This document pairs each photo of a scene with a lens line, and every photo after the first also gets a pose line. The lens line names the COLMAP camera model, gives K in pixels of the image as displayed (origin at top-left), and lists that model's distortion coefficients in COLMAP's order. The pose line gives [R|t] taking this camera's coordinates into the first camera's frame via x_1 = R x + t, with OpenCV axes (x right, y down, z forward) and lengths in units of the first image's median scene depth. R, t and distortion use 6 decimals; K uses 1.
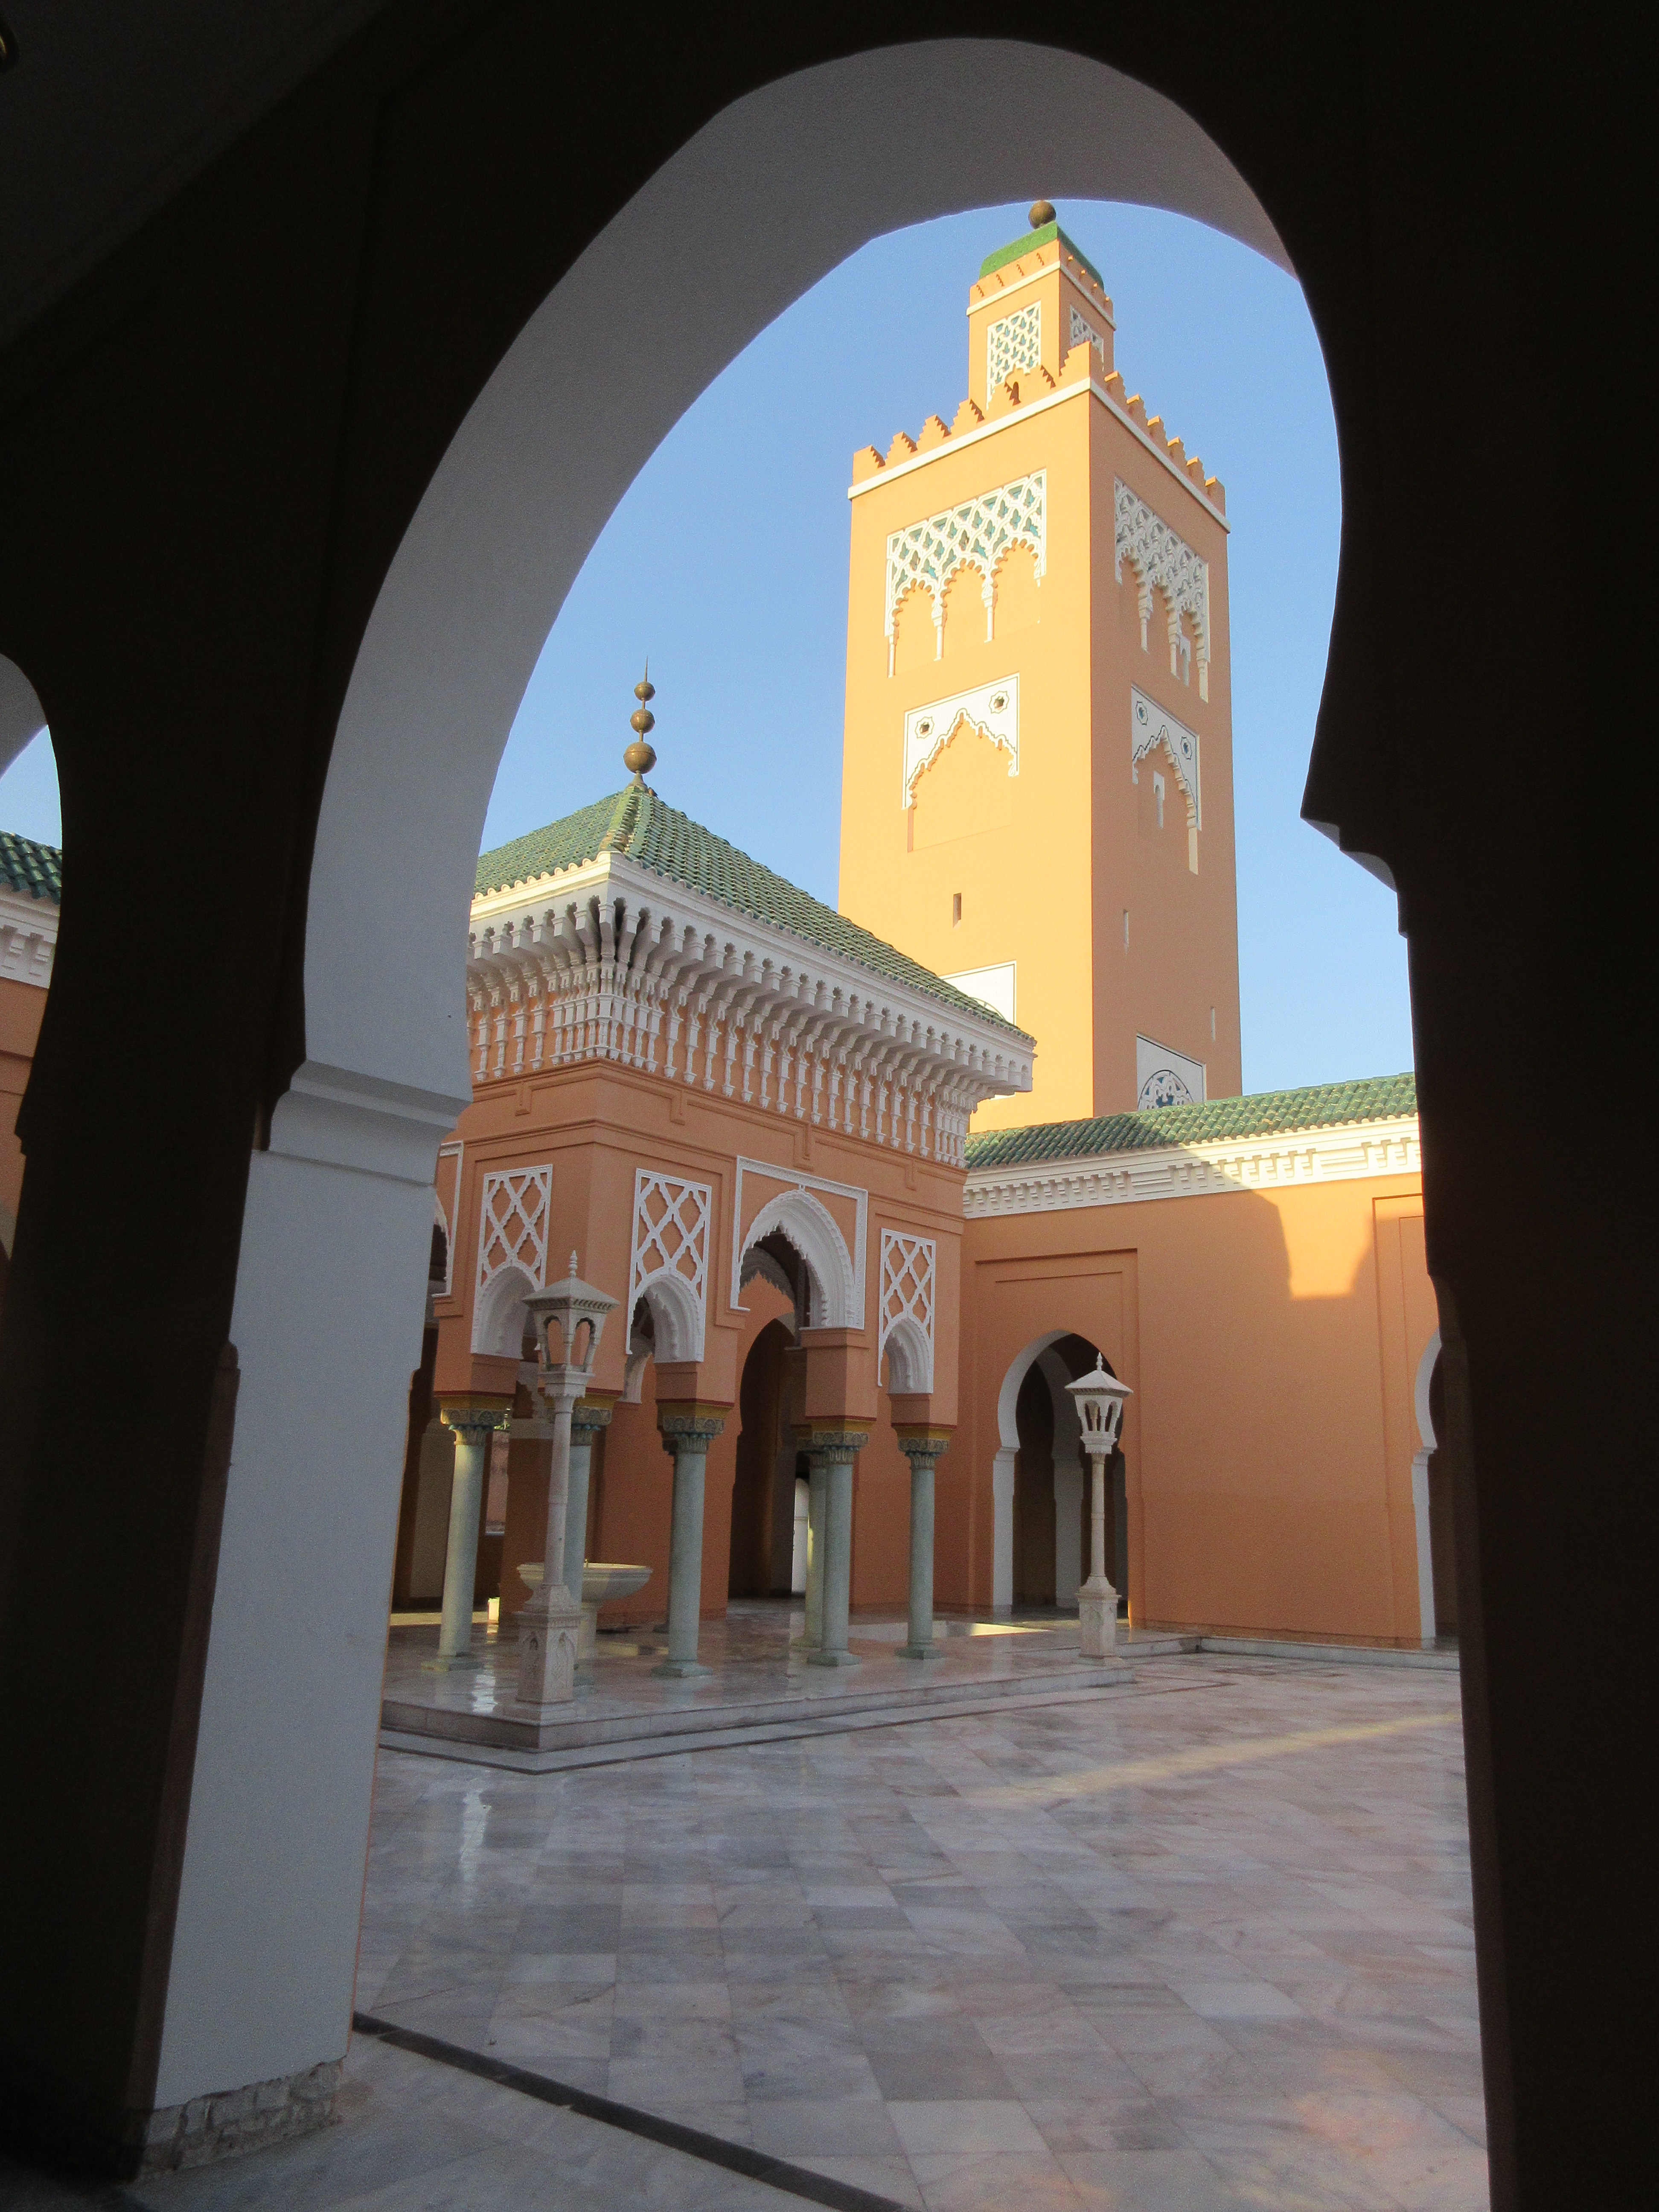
lens RADIAL K [[1643.4, 0, 829.5], [0, 1643.4, 1106.0], [0, 0, 1]] dist [-0.002988, -0.010678]
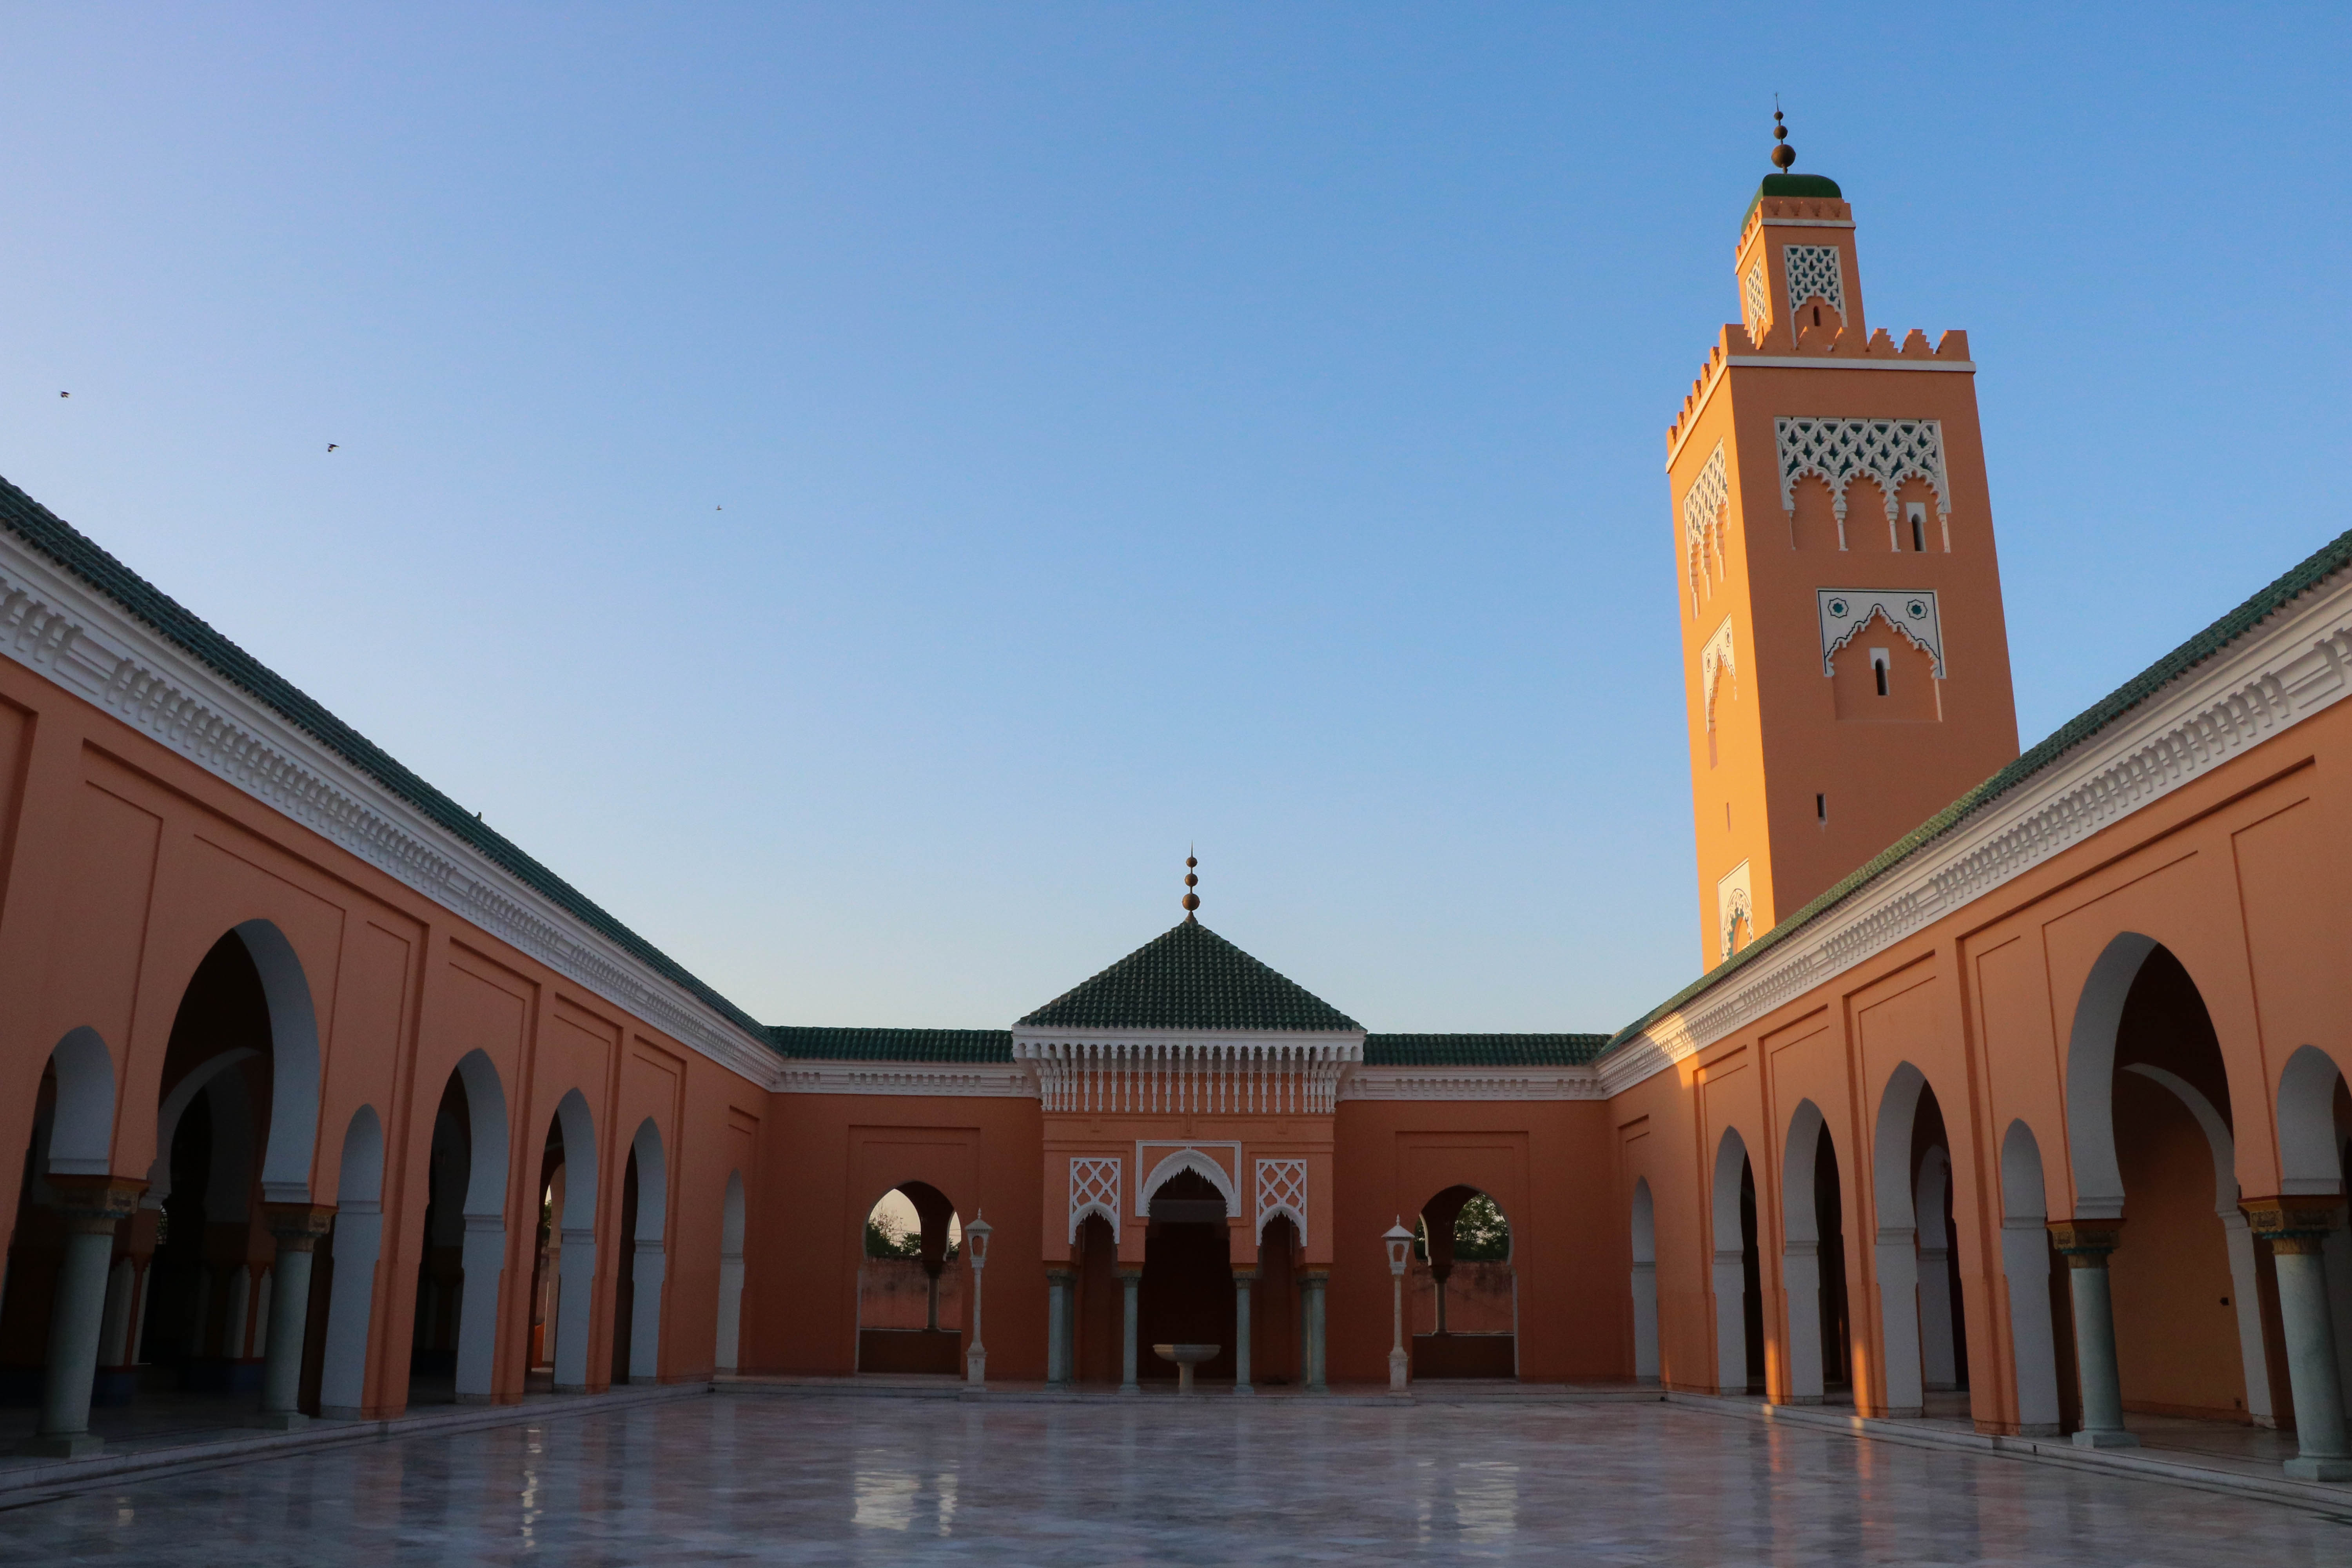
lens RADIAL K [[1939.1, 0, 1176.0], [0, 1939.1, 784.0], [0, 0, 1]] dist [-0.174069, 0.145364]
pose [[0.632029, -0.233844, -0.738821, 1.569616], [0.196834, 0.970561, -0.138809, -0.048433], [0.749531, -0.057694, 0.659451, -0.430070]]
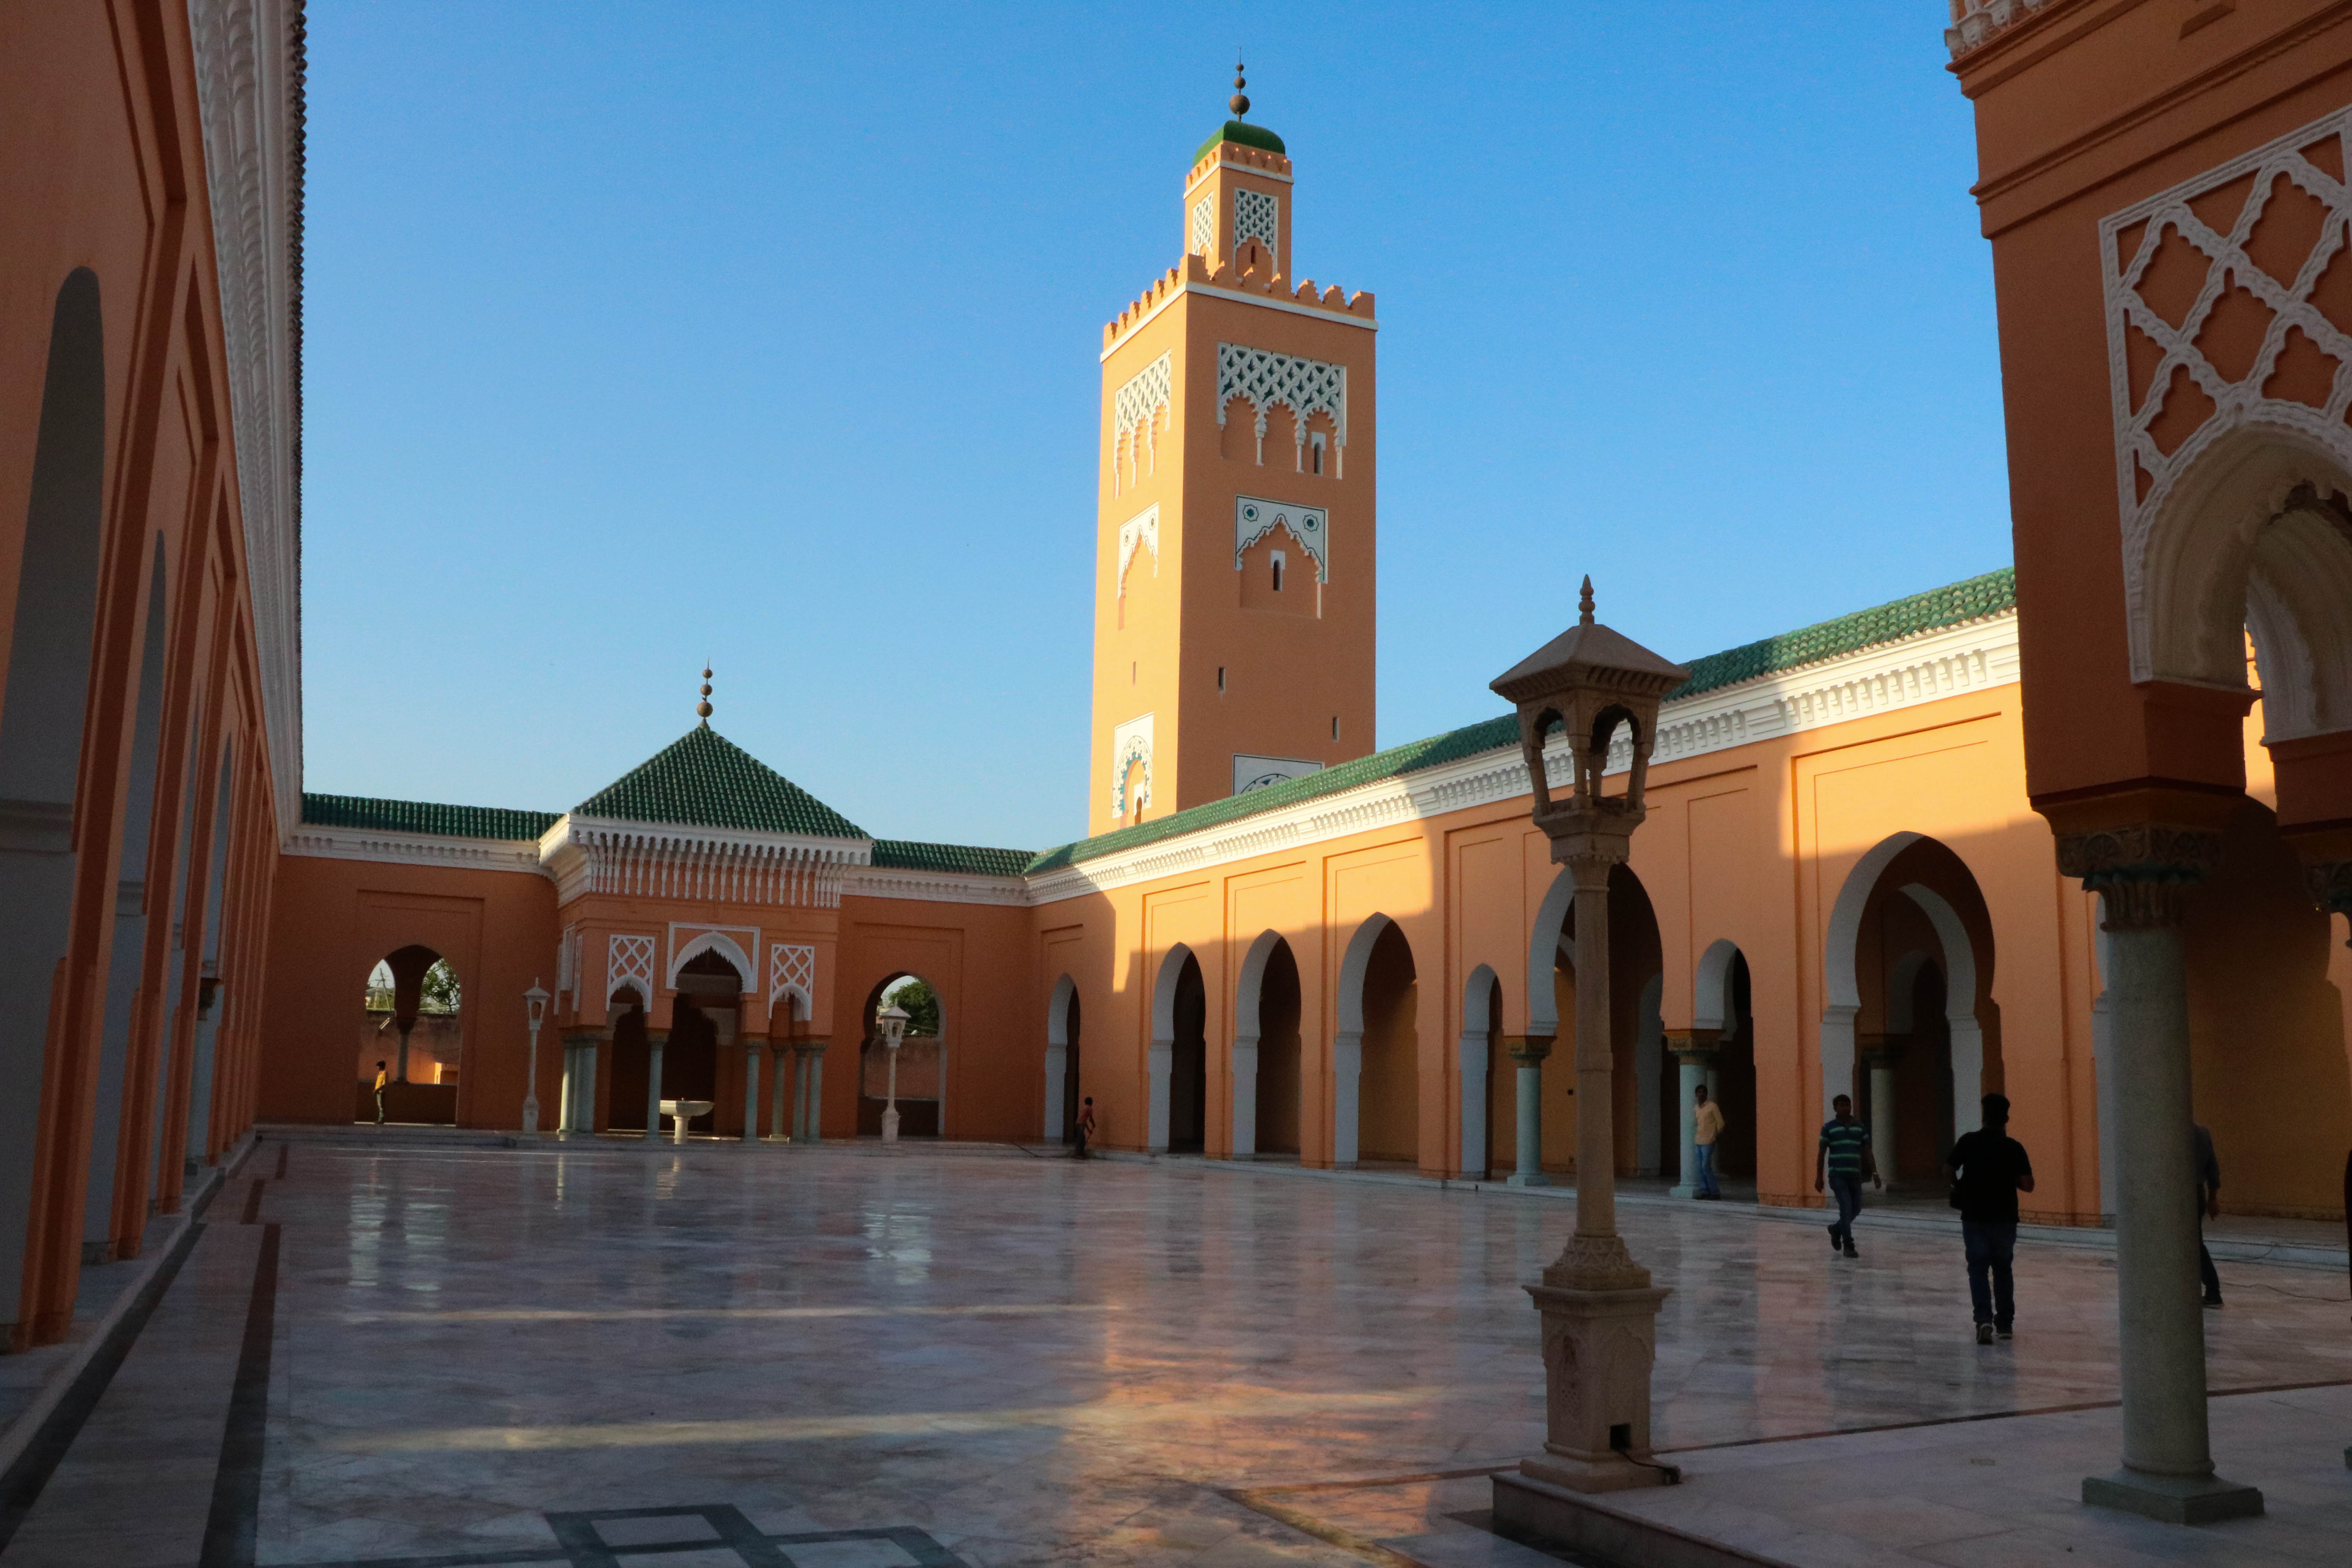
lens RADIAL K [[1944.0, 0, 1176.0], [0, 1944.0, 784.0], [0, 0, 1]] dist [-0.175204, 0.146348]
pose [[0.899844, -0.081778, -0.428477, 1.494668], [0.111859, 0.992684, 0.045454, -0.174725], [0.421626, -0.088830, 0.902409, -0.944017]]
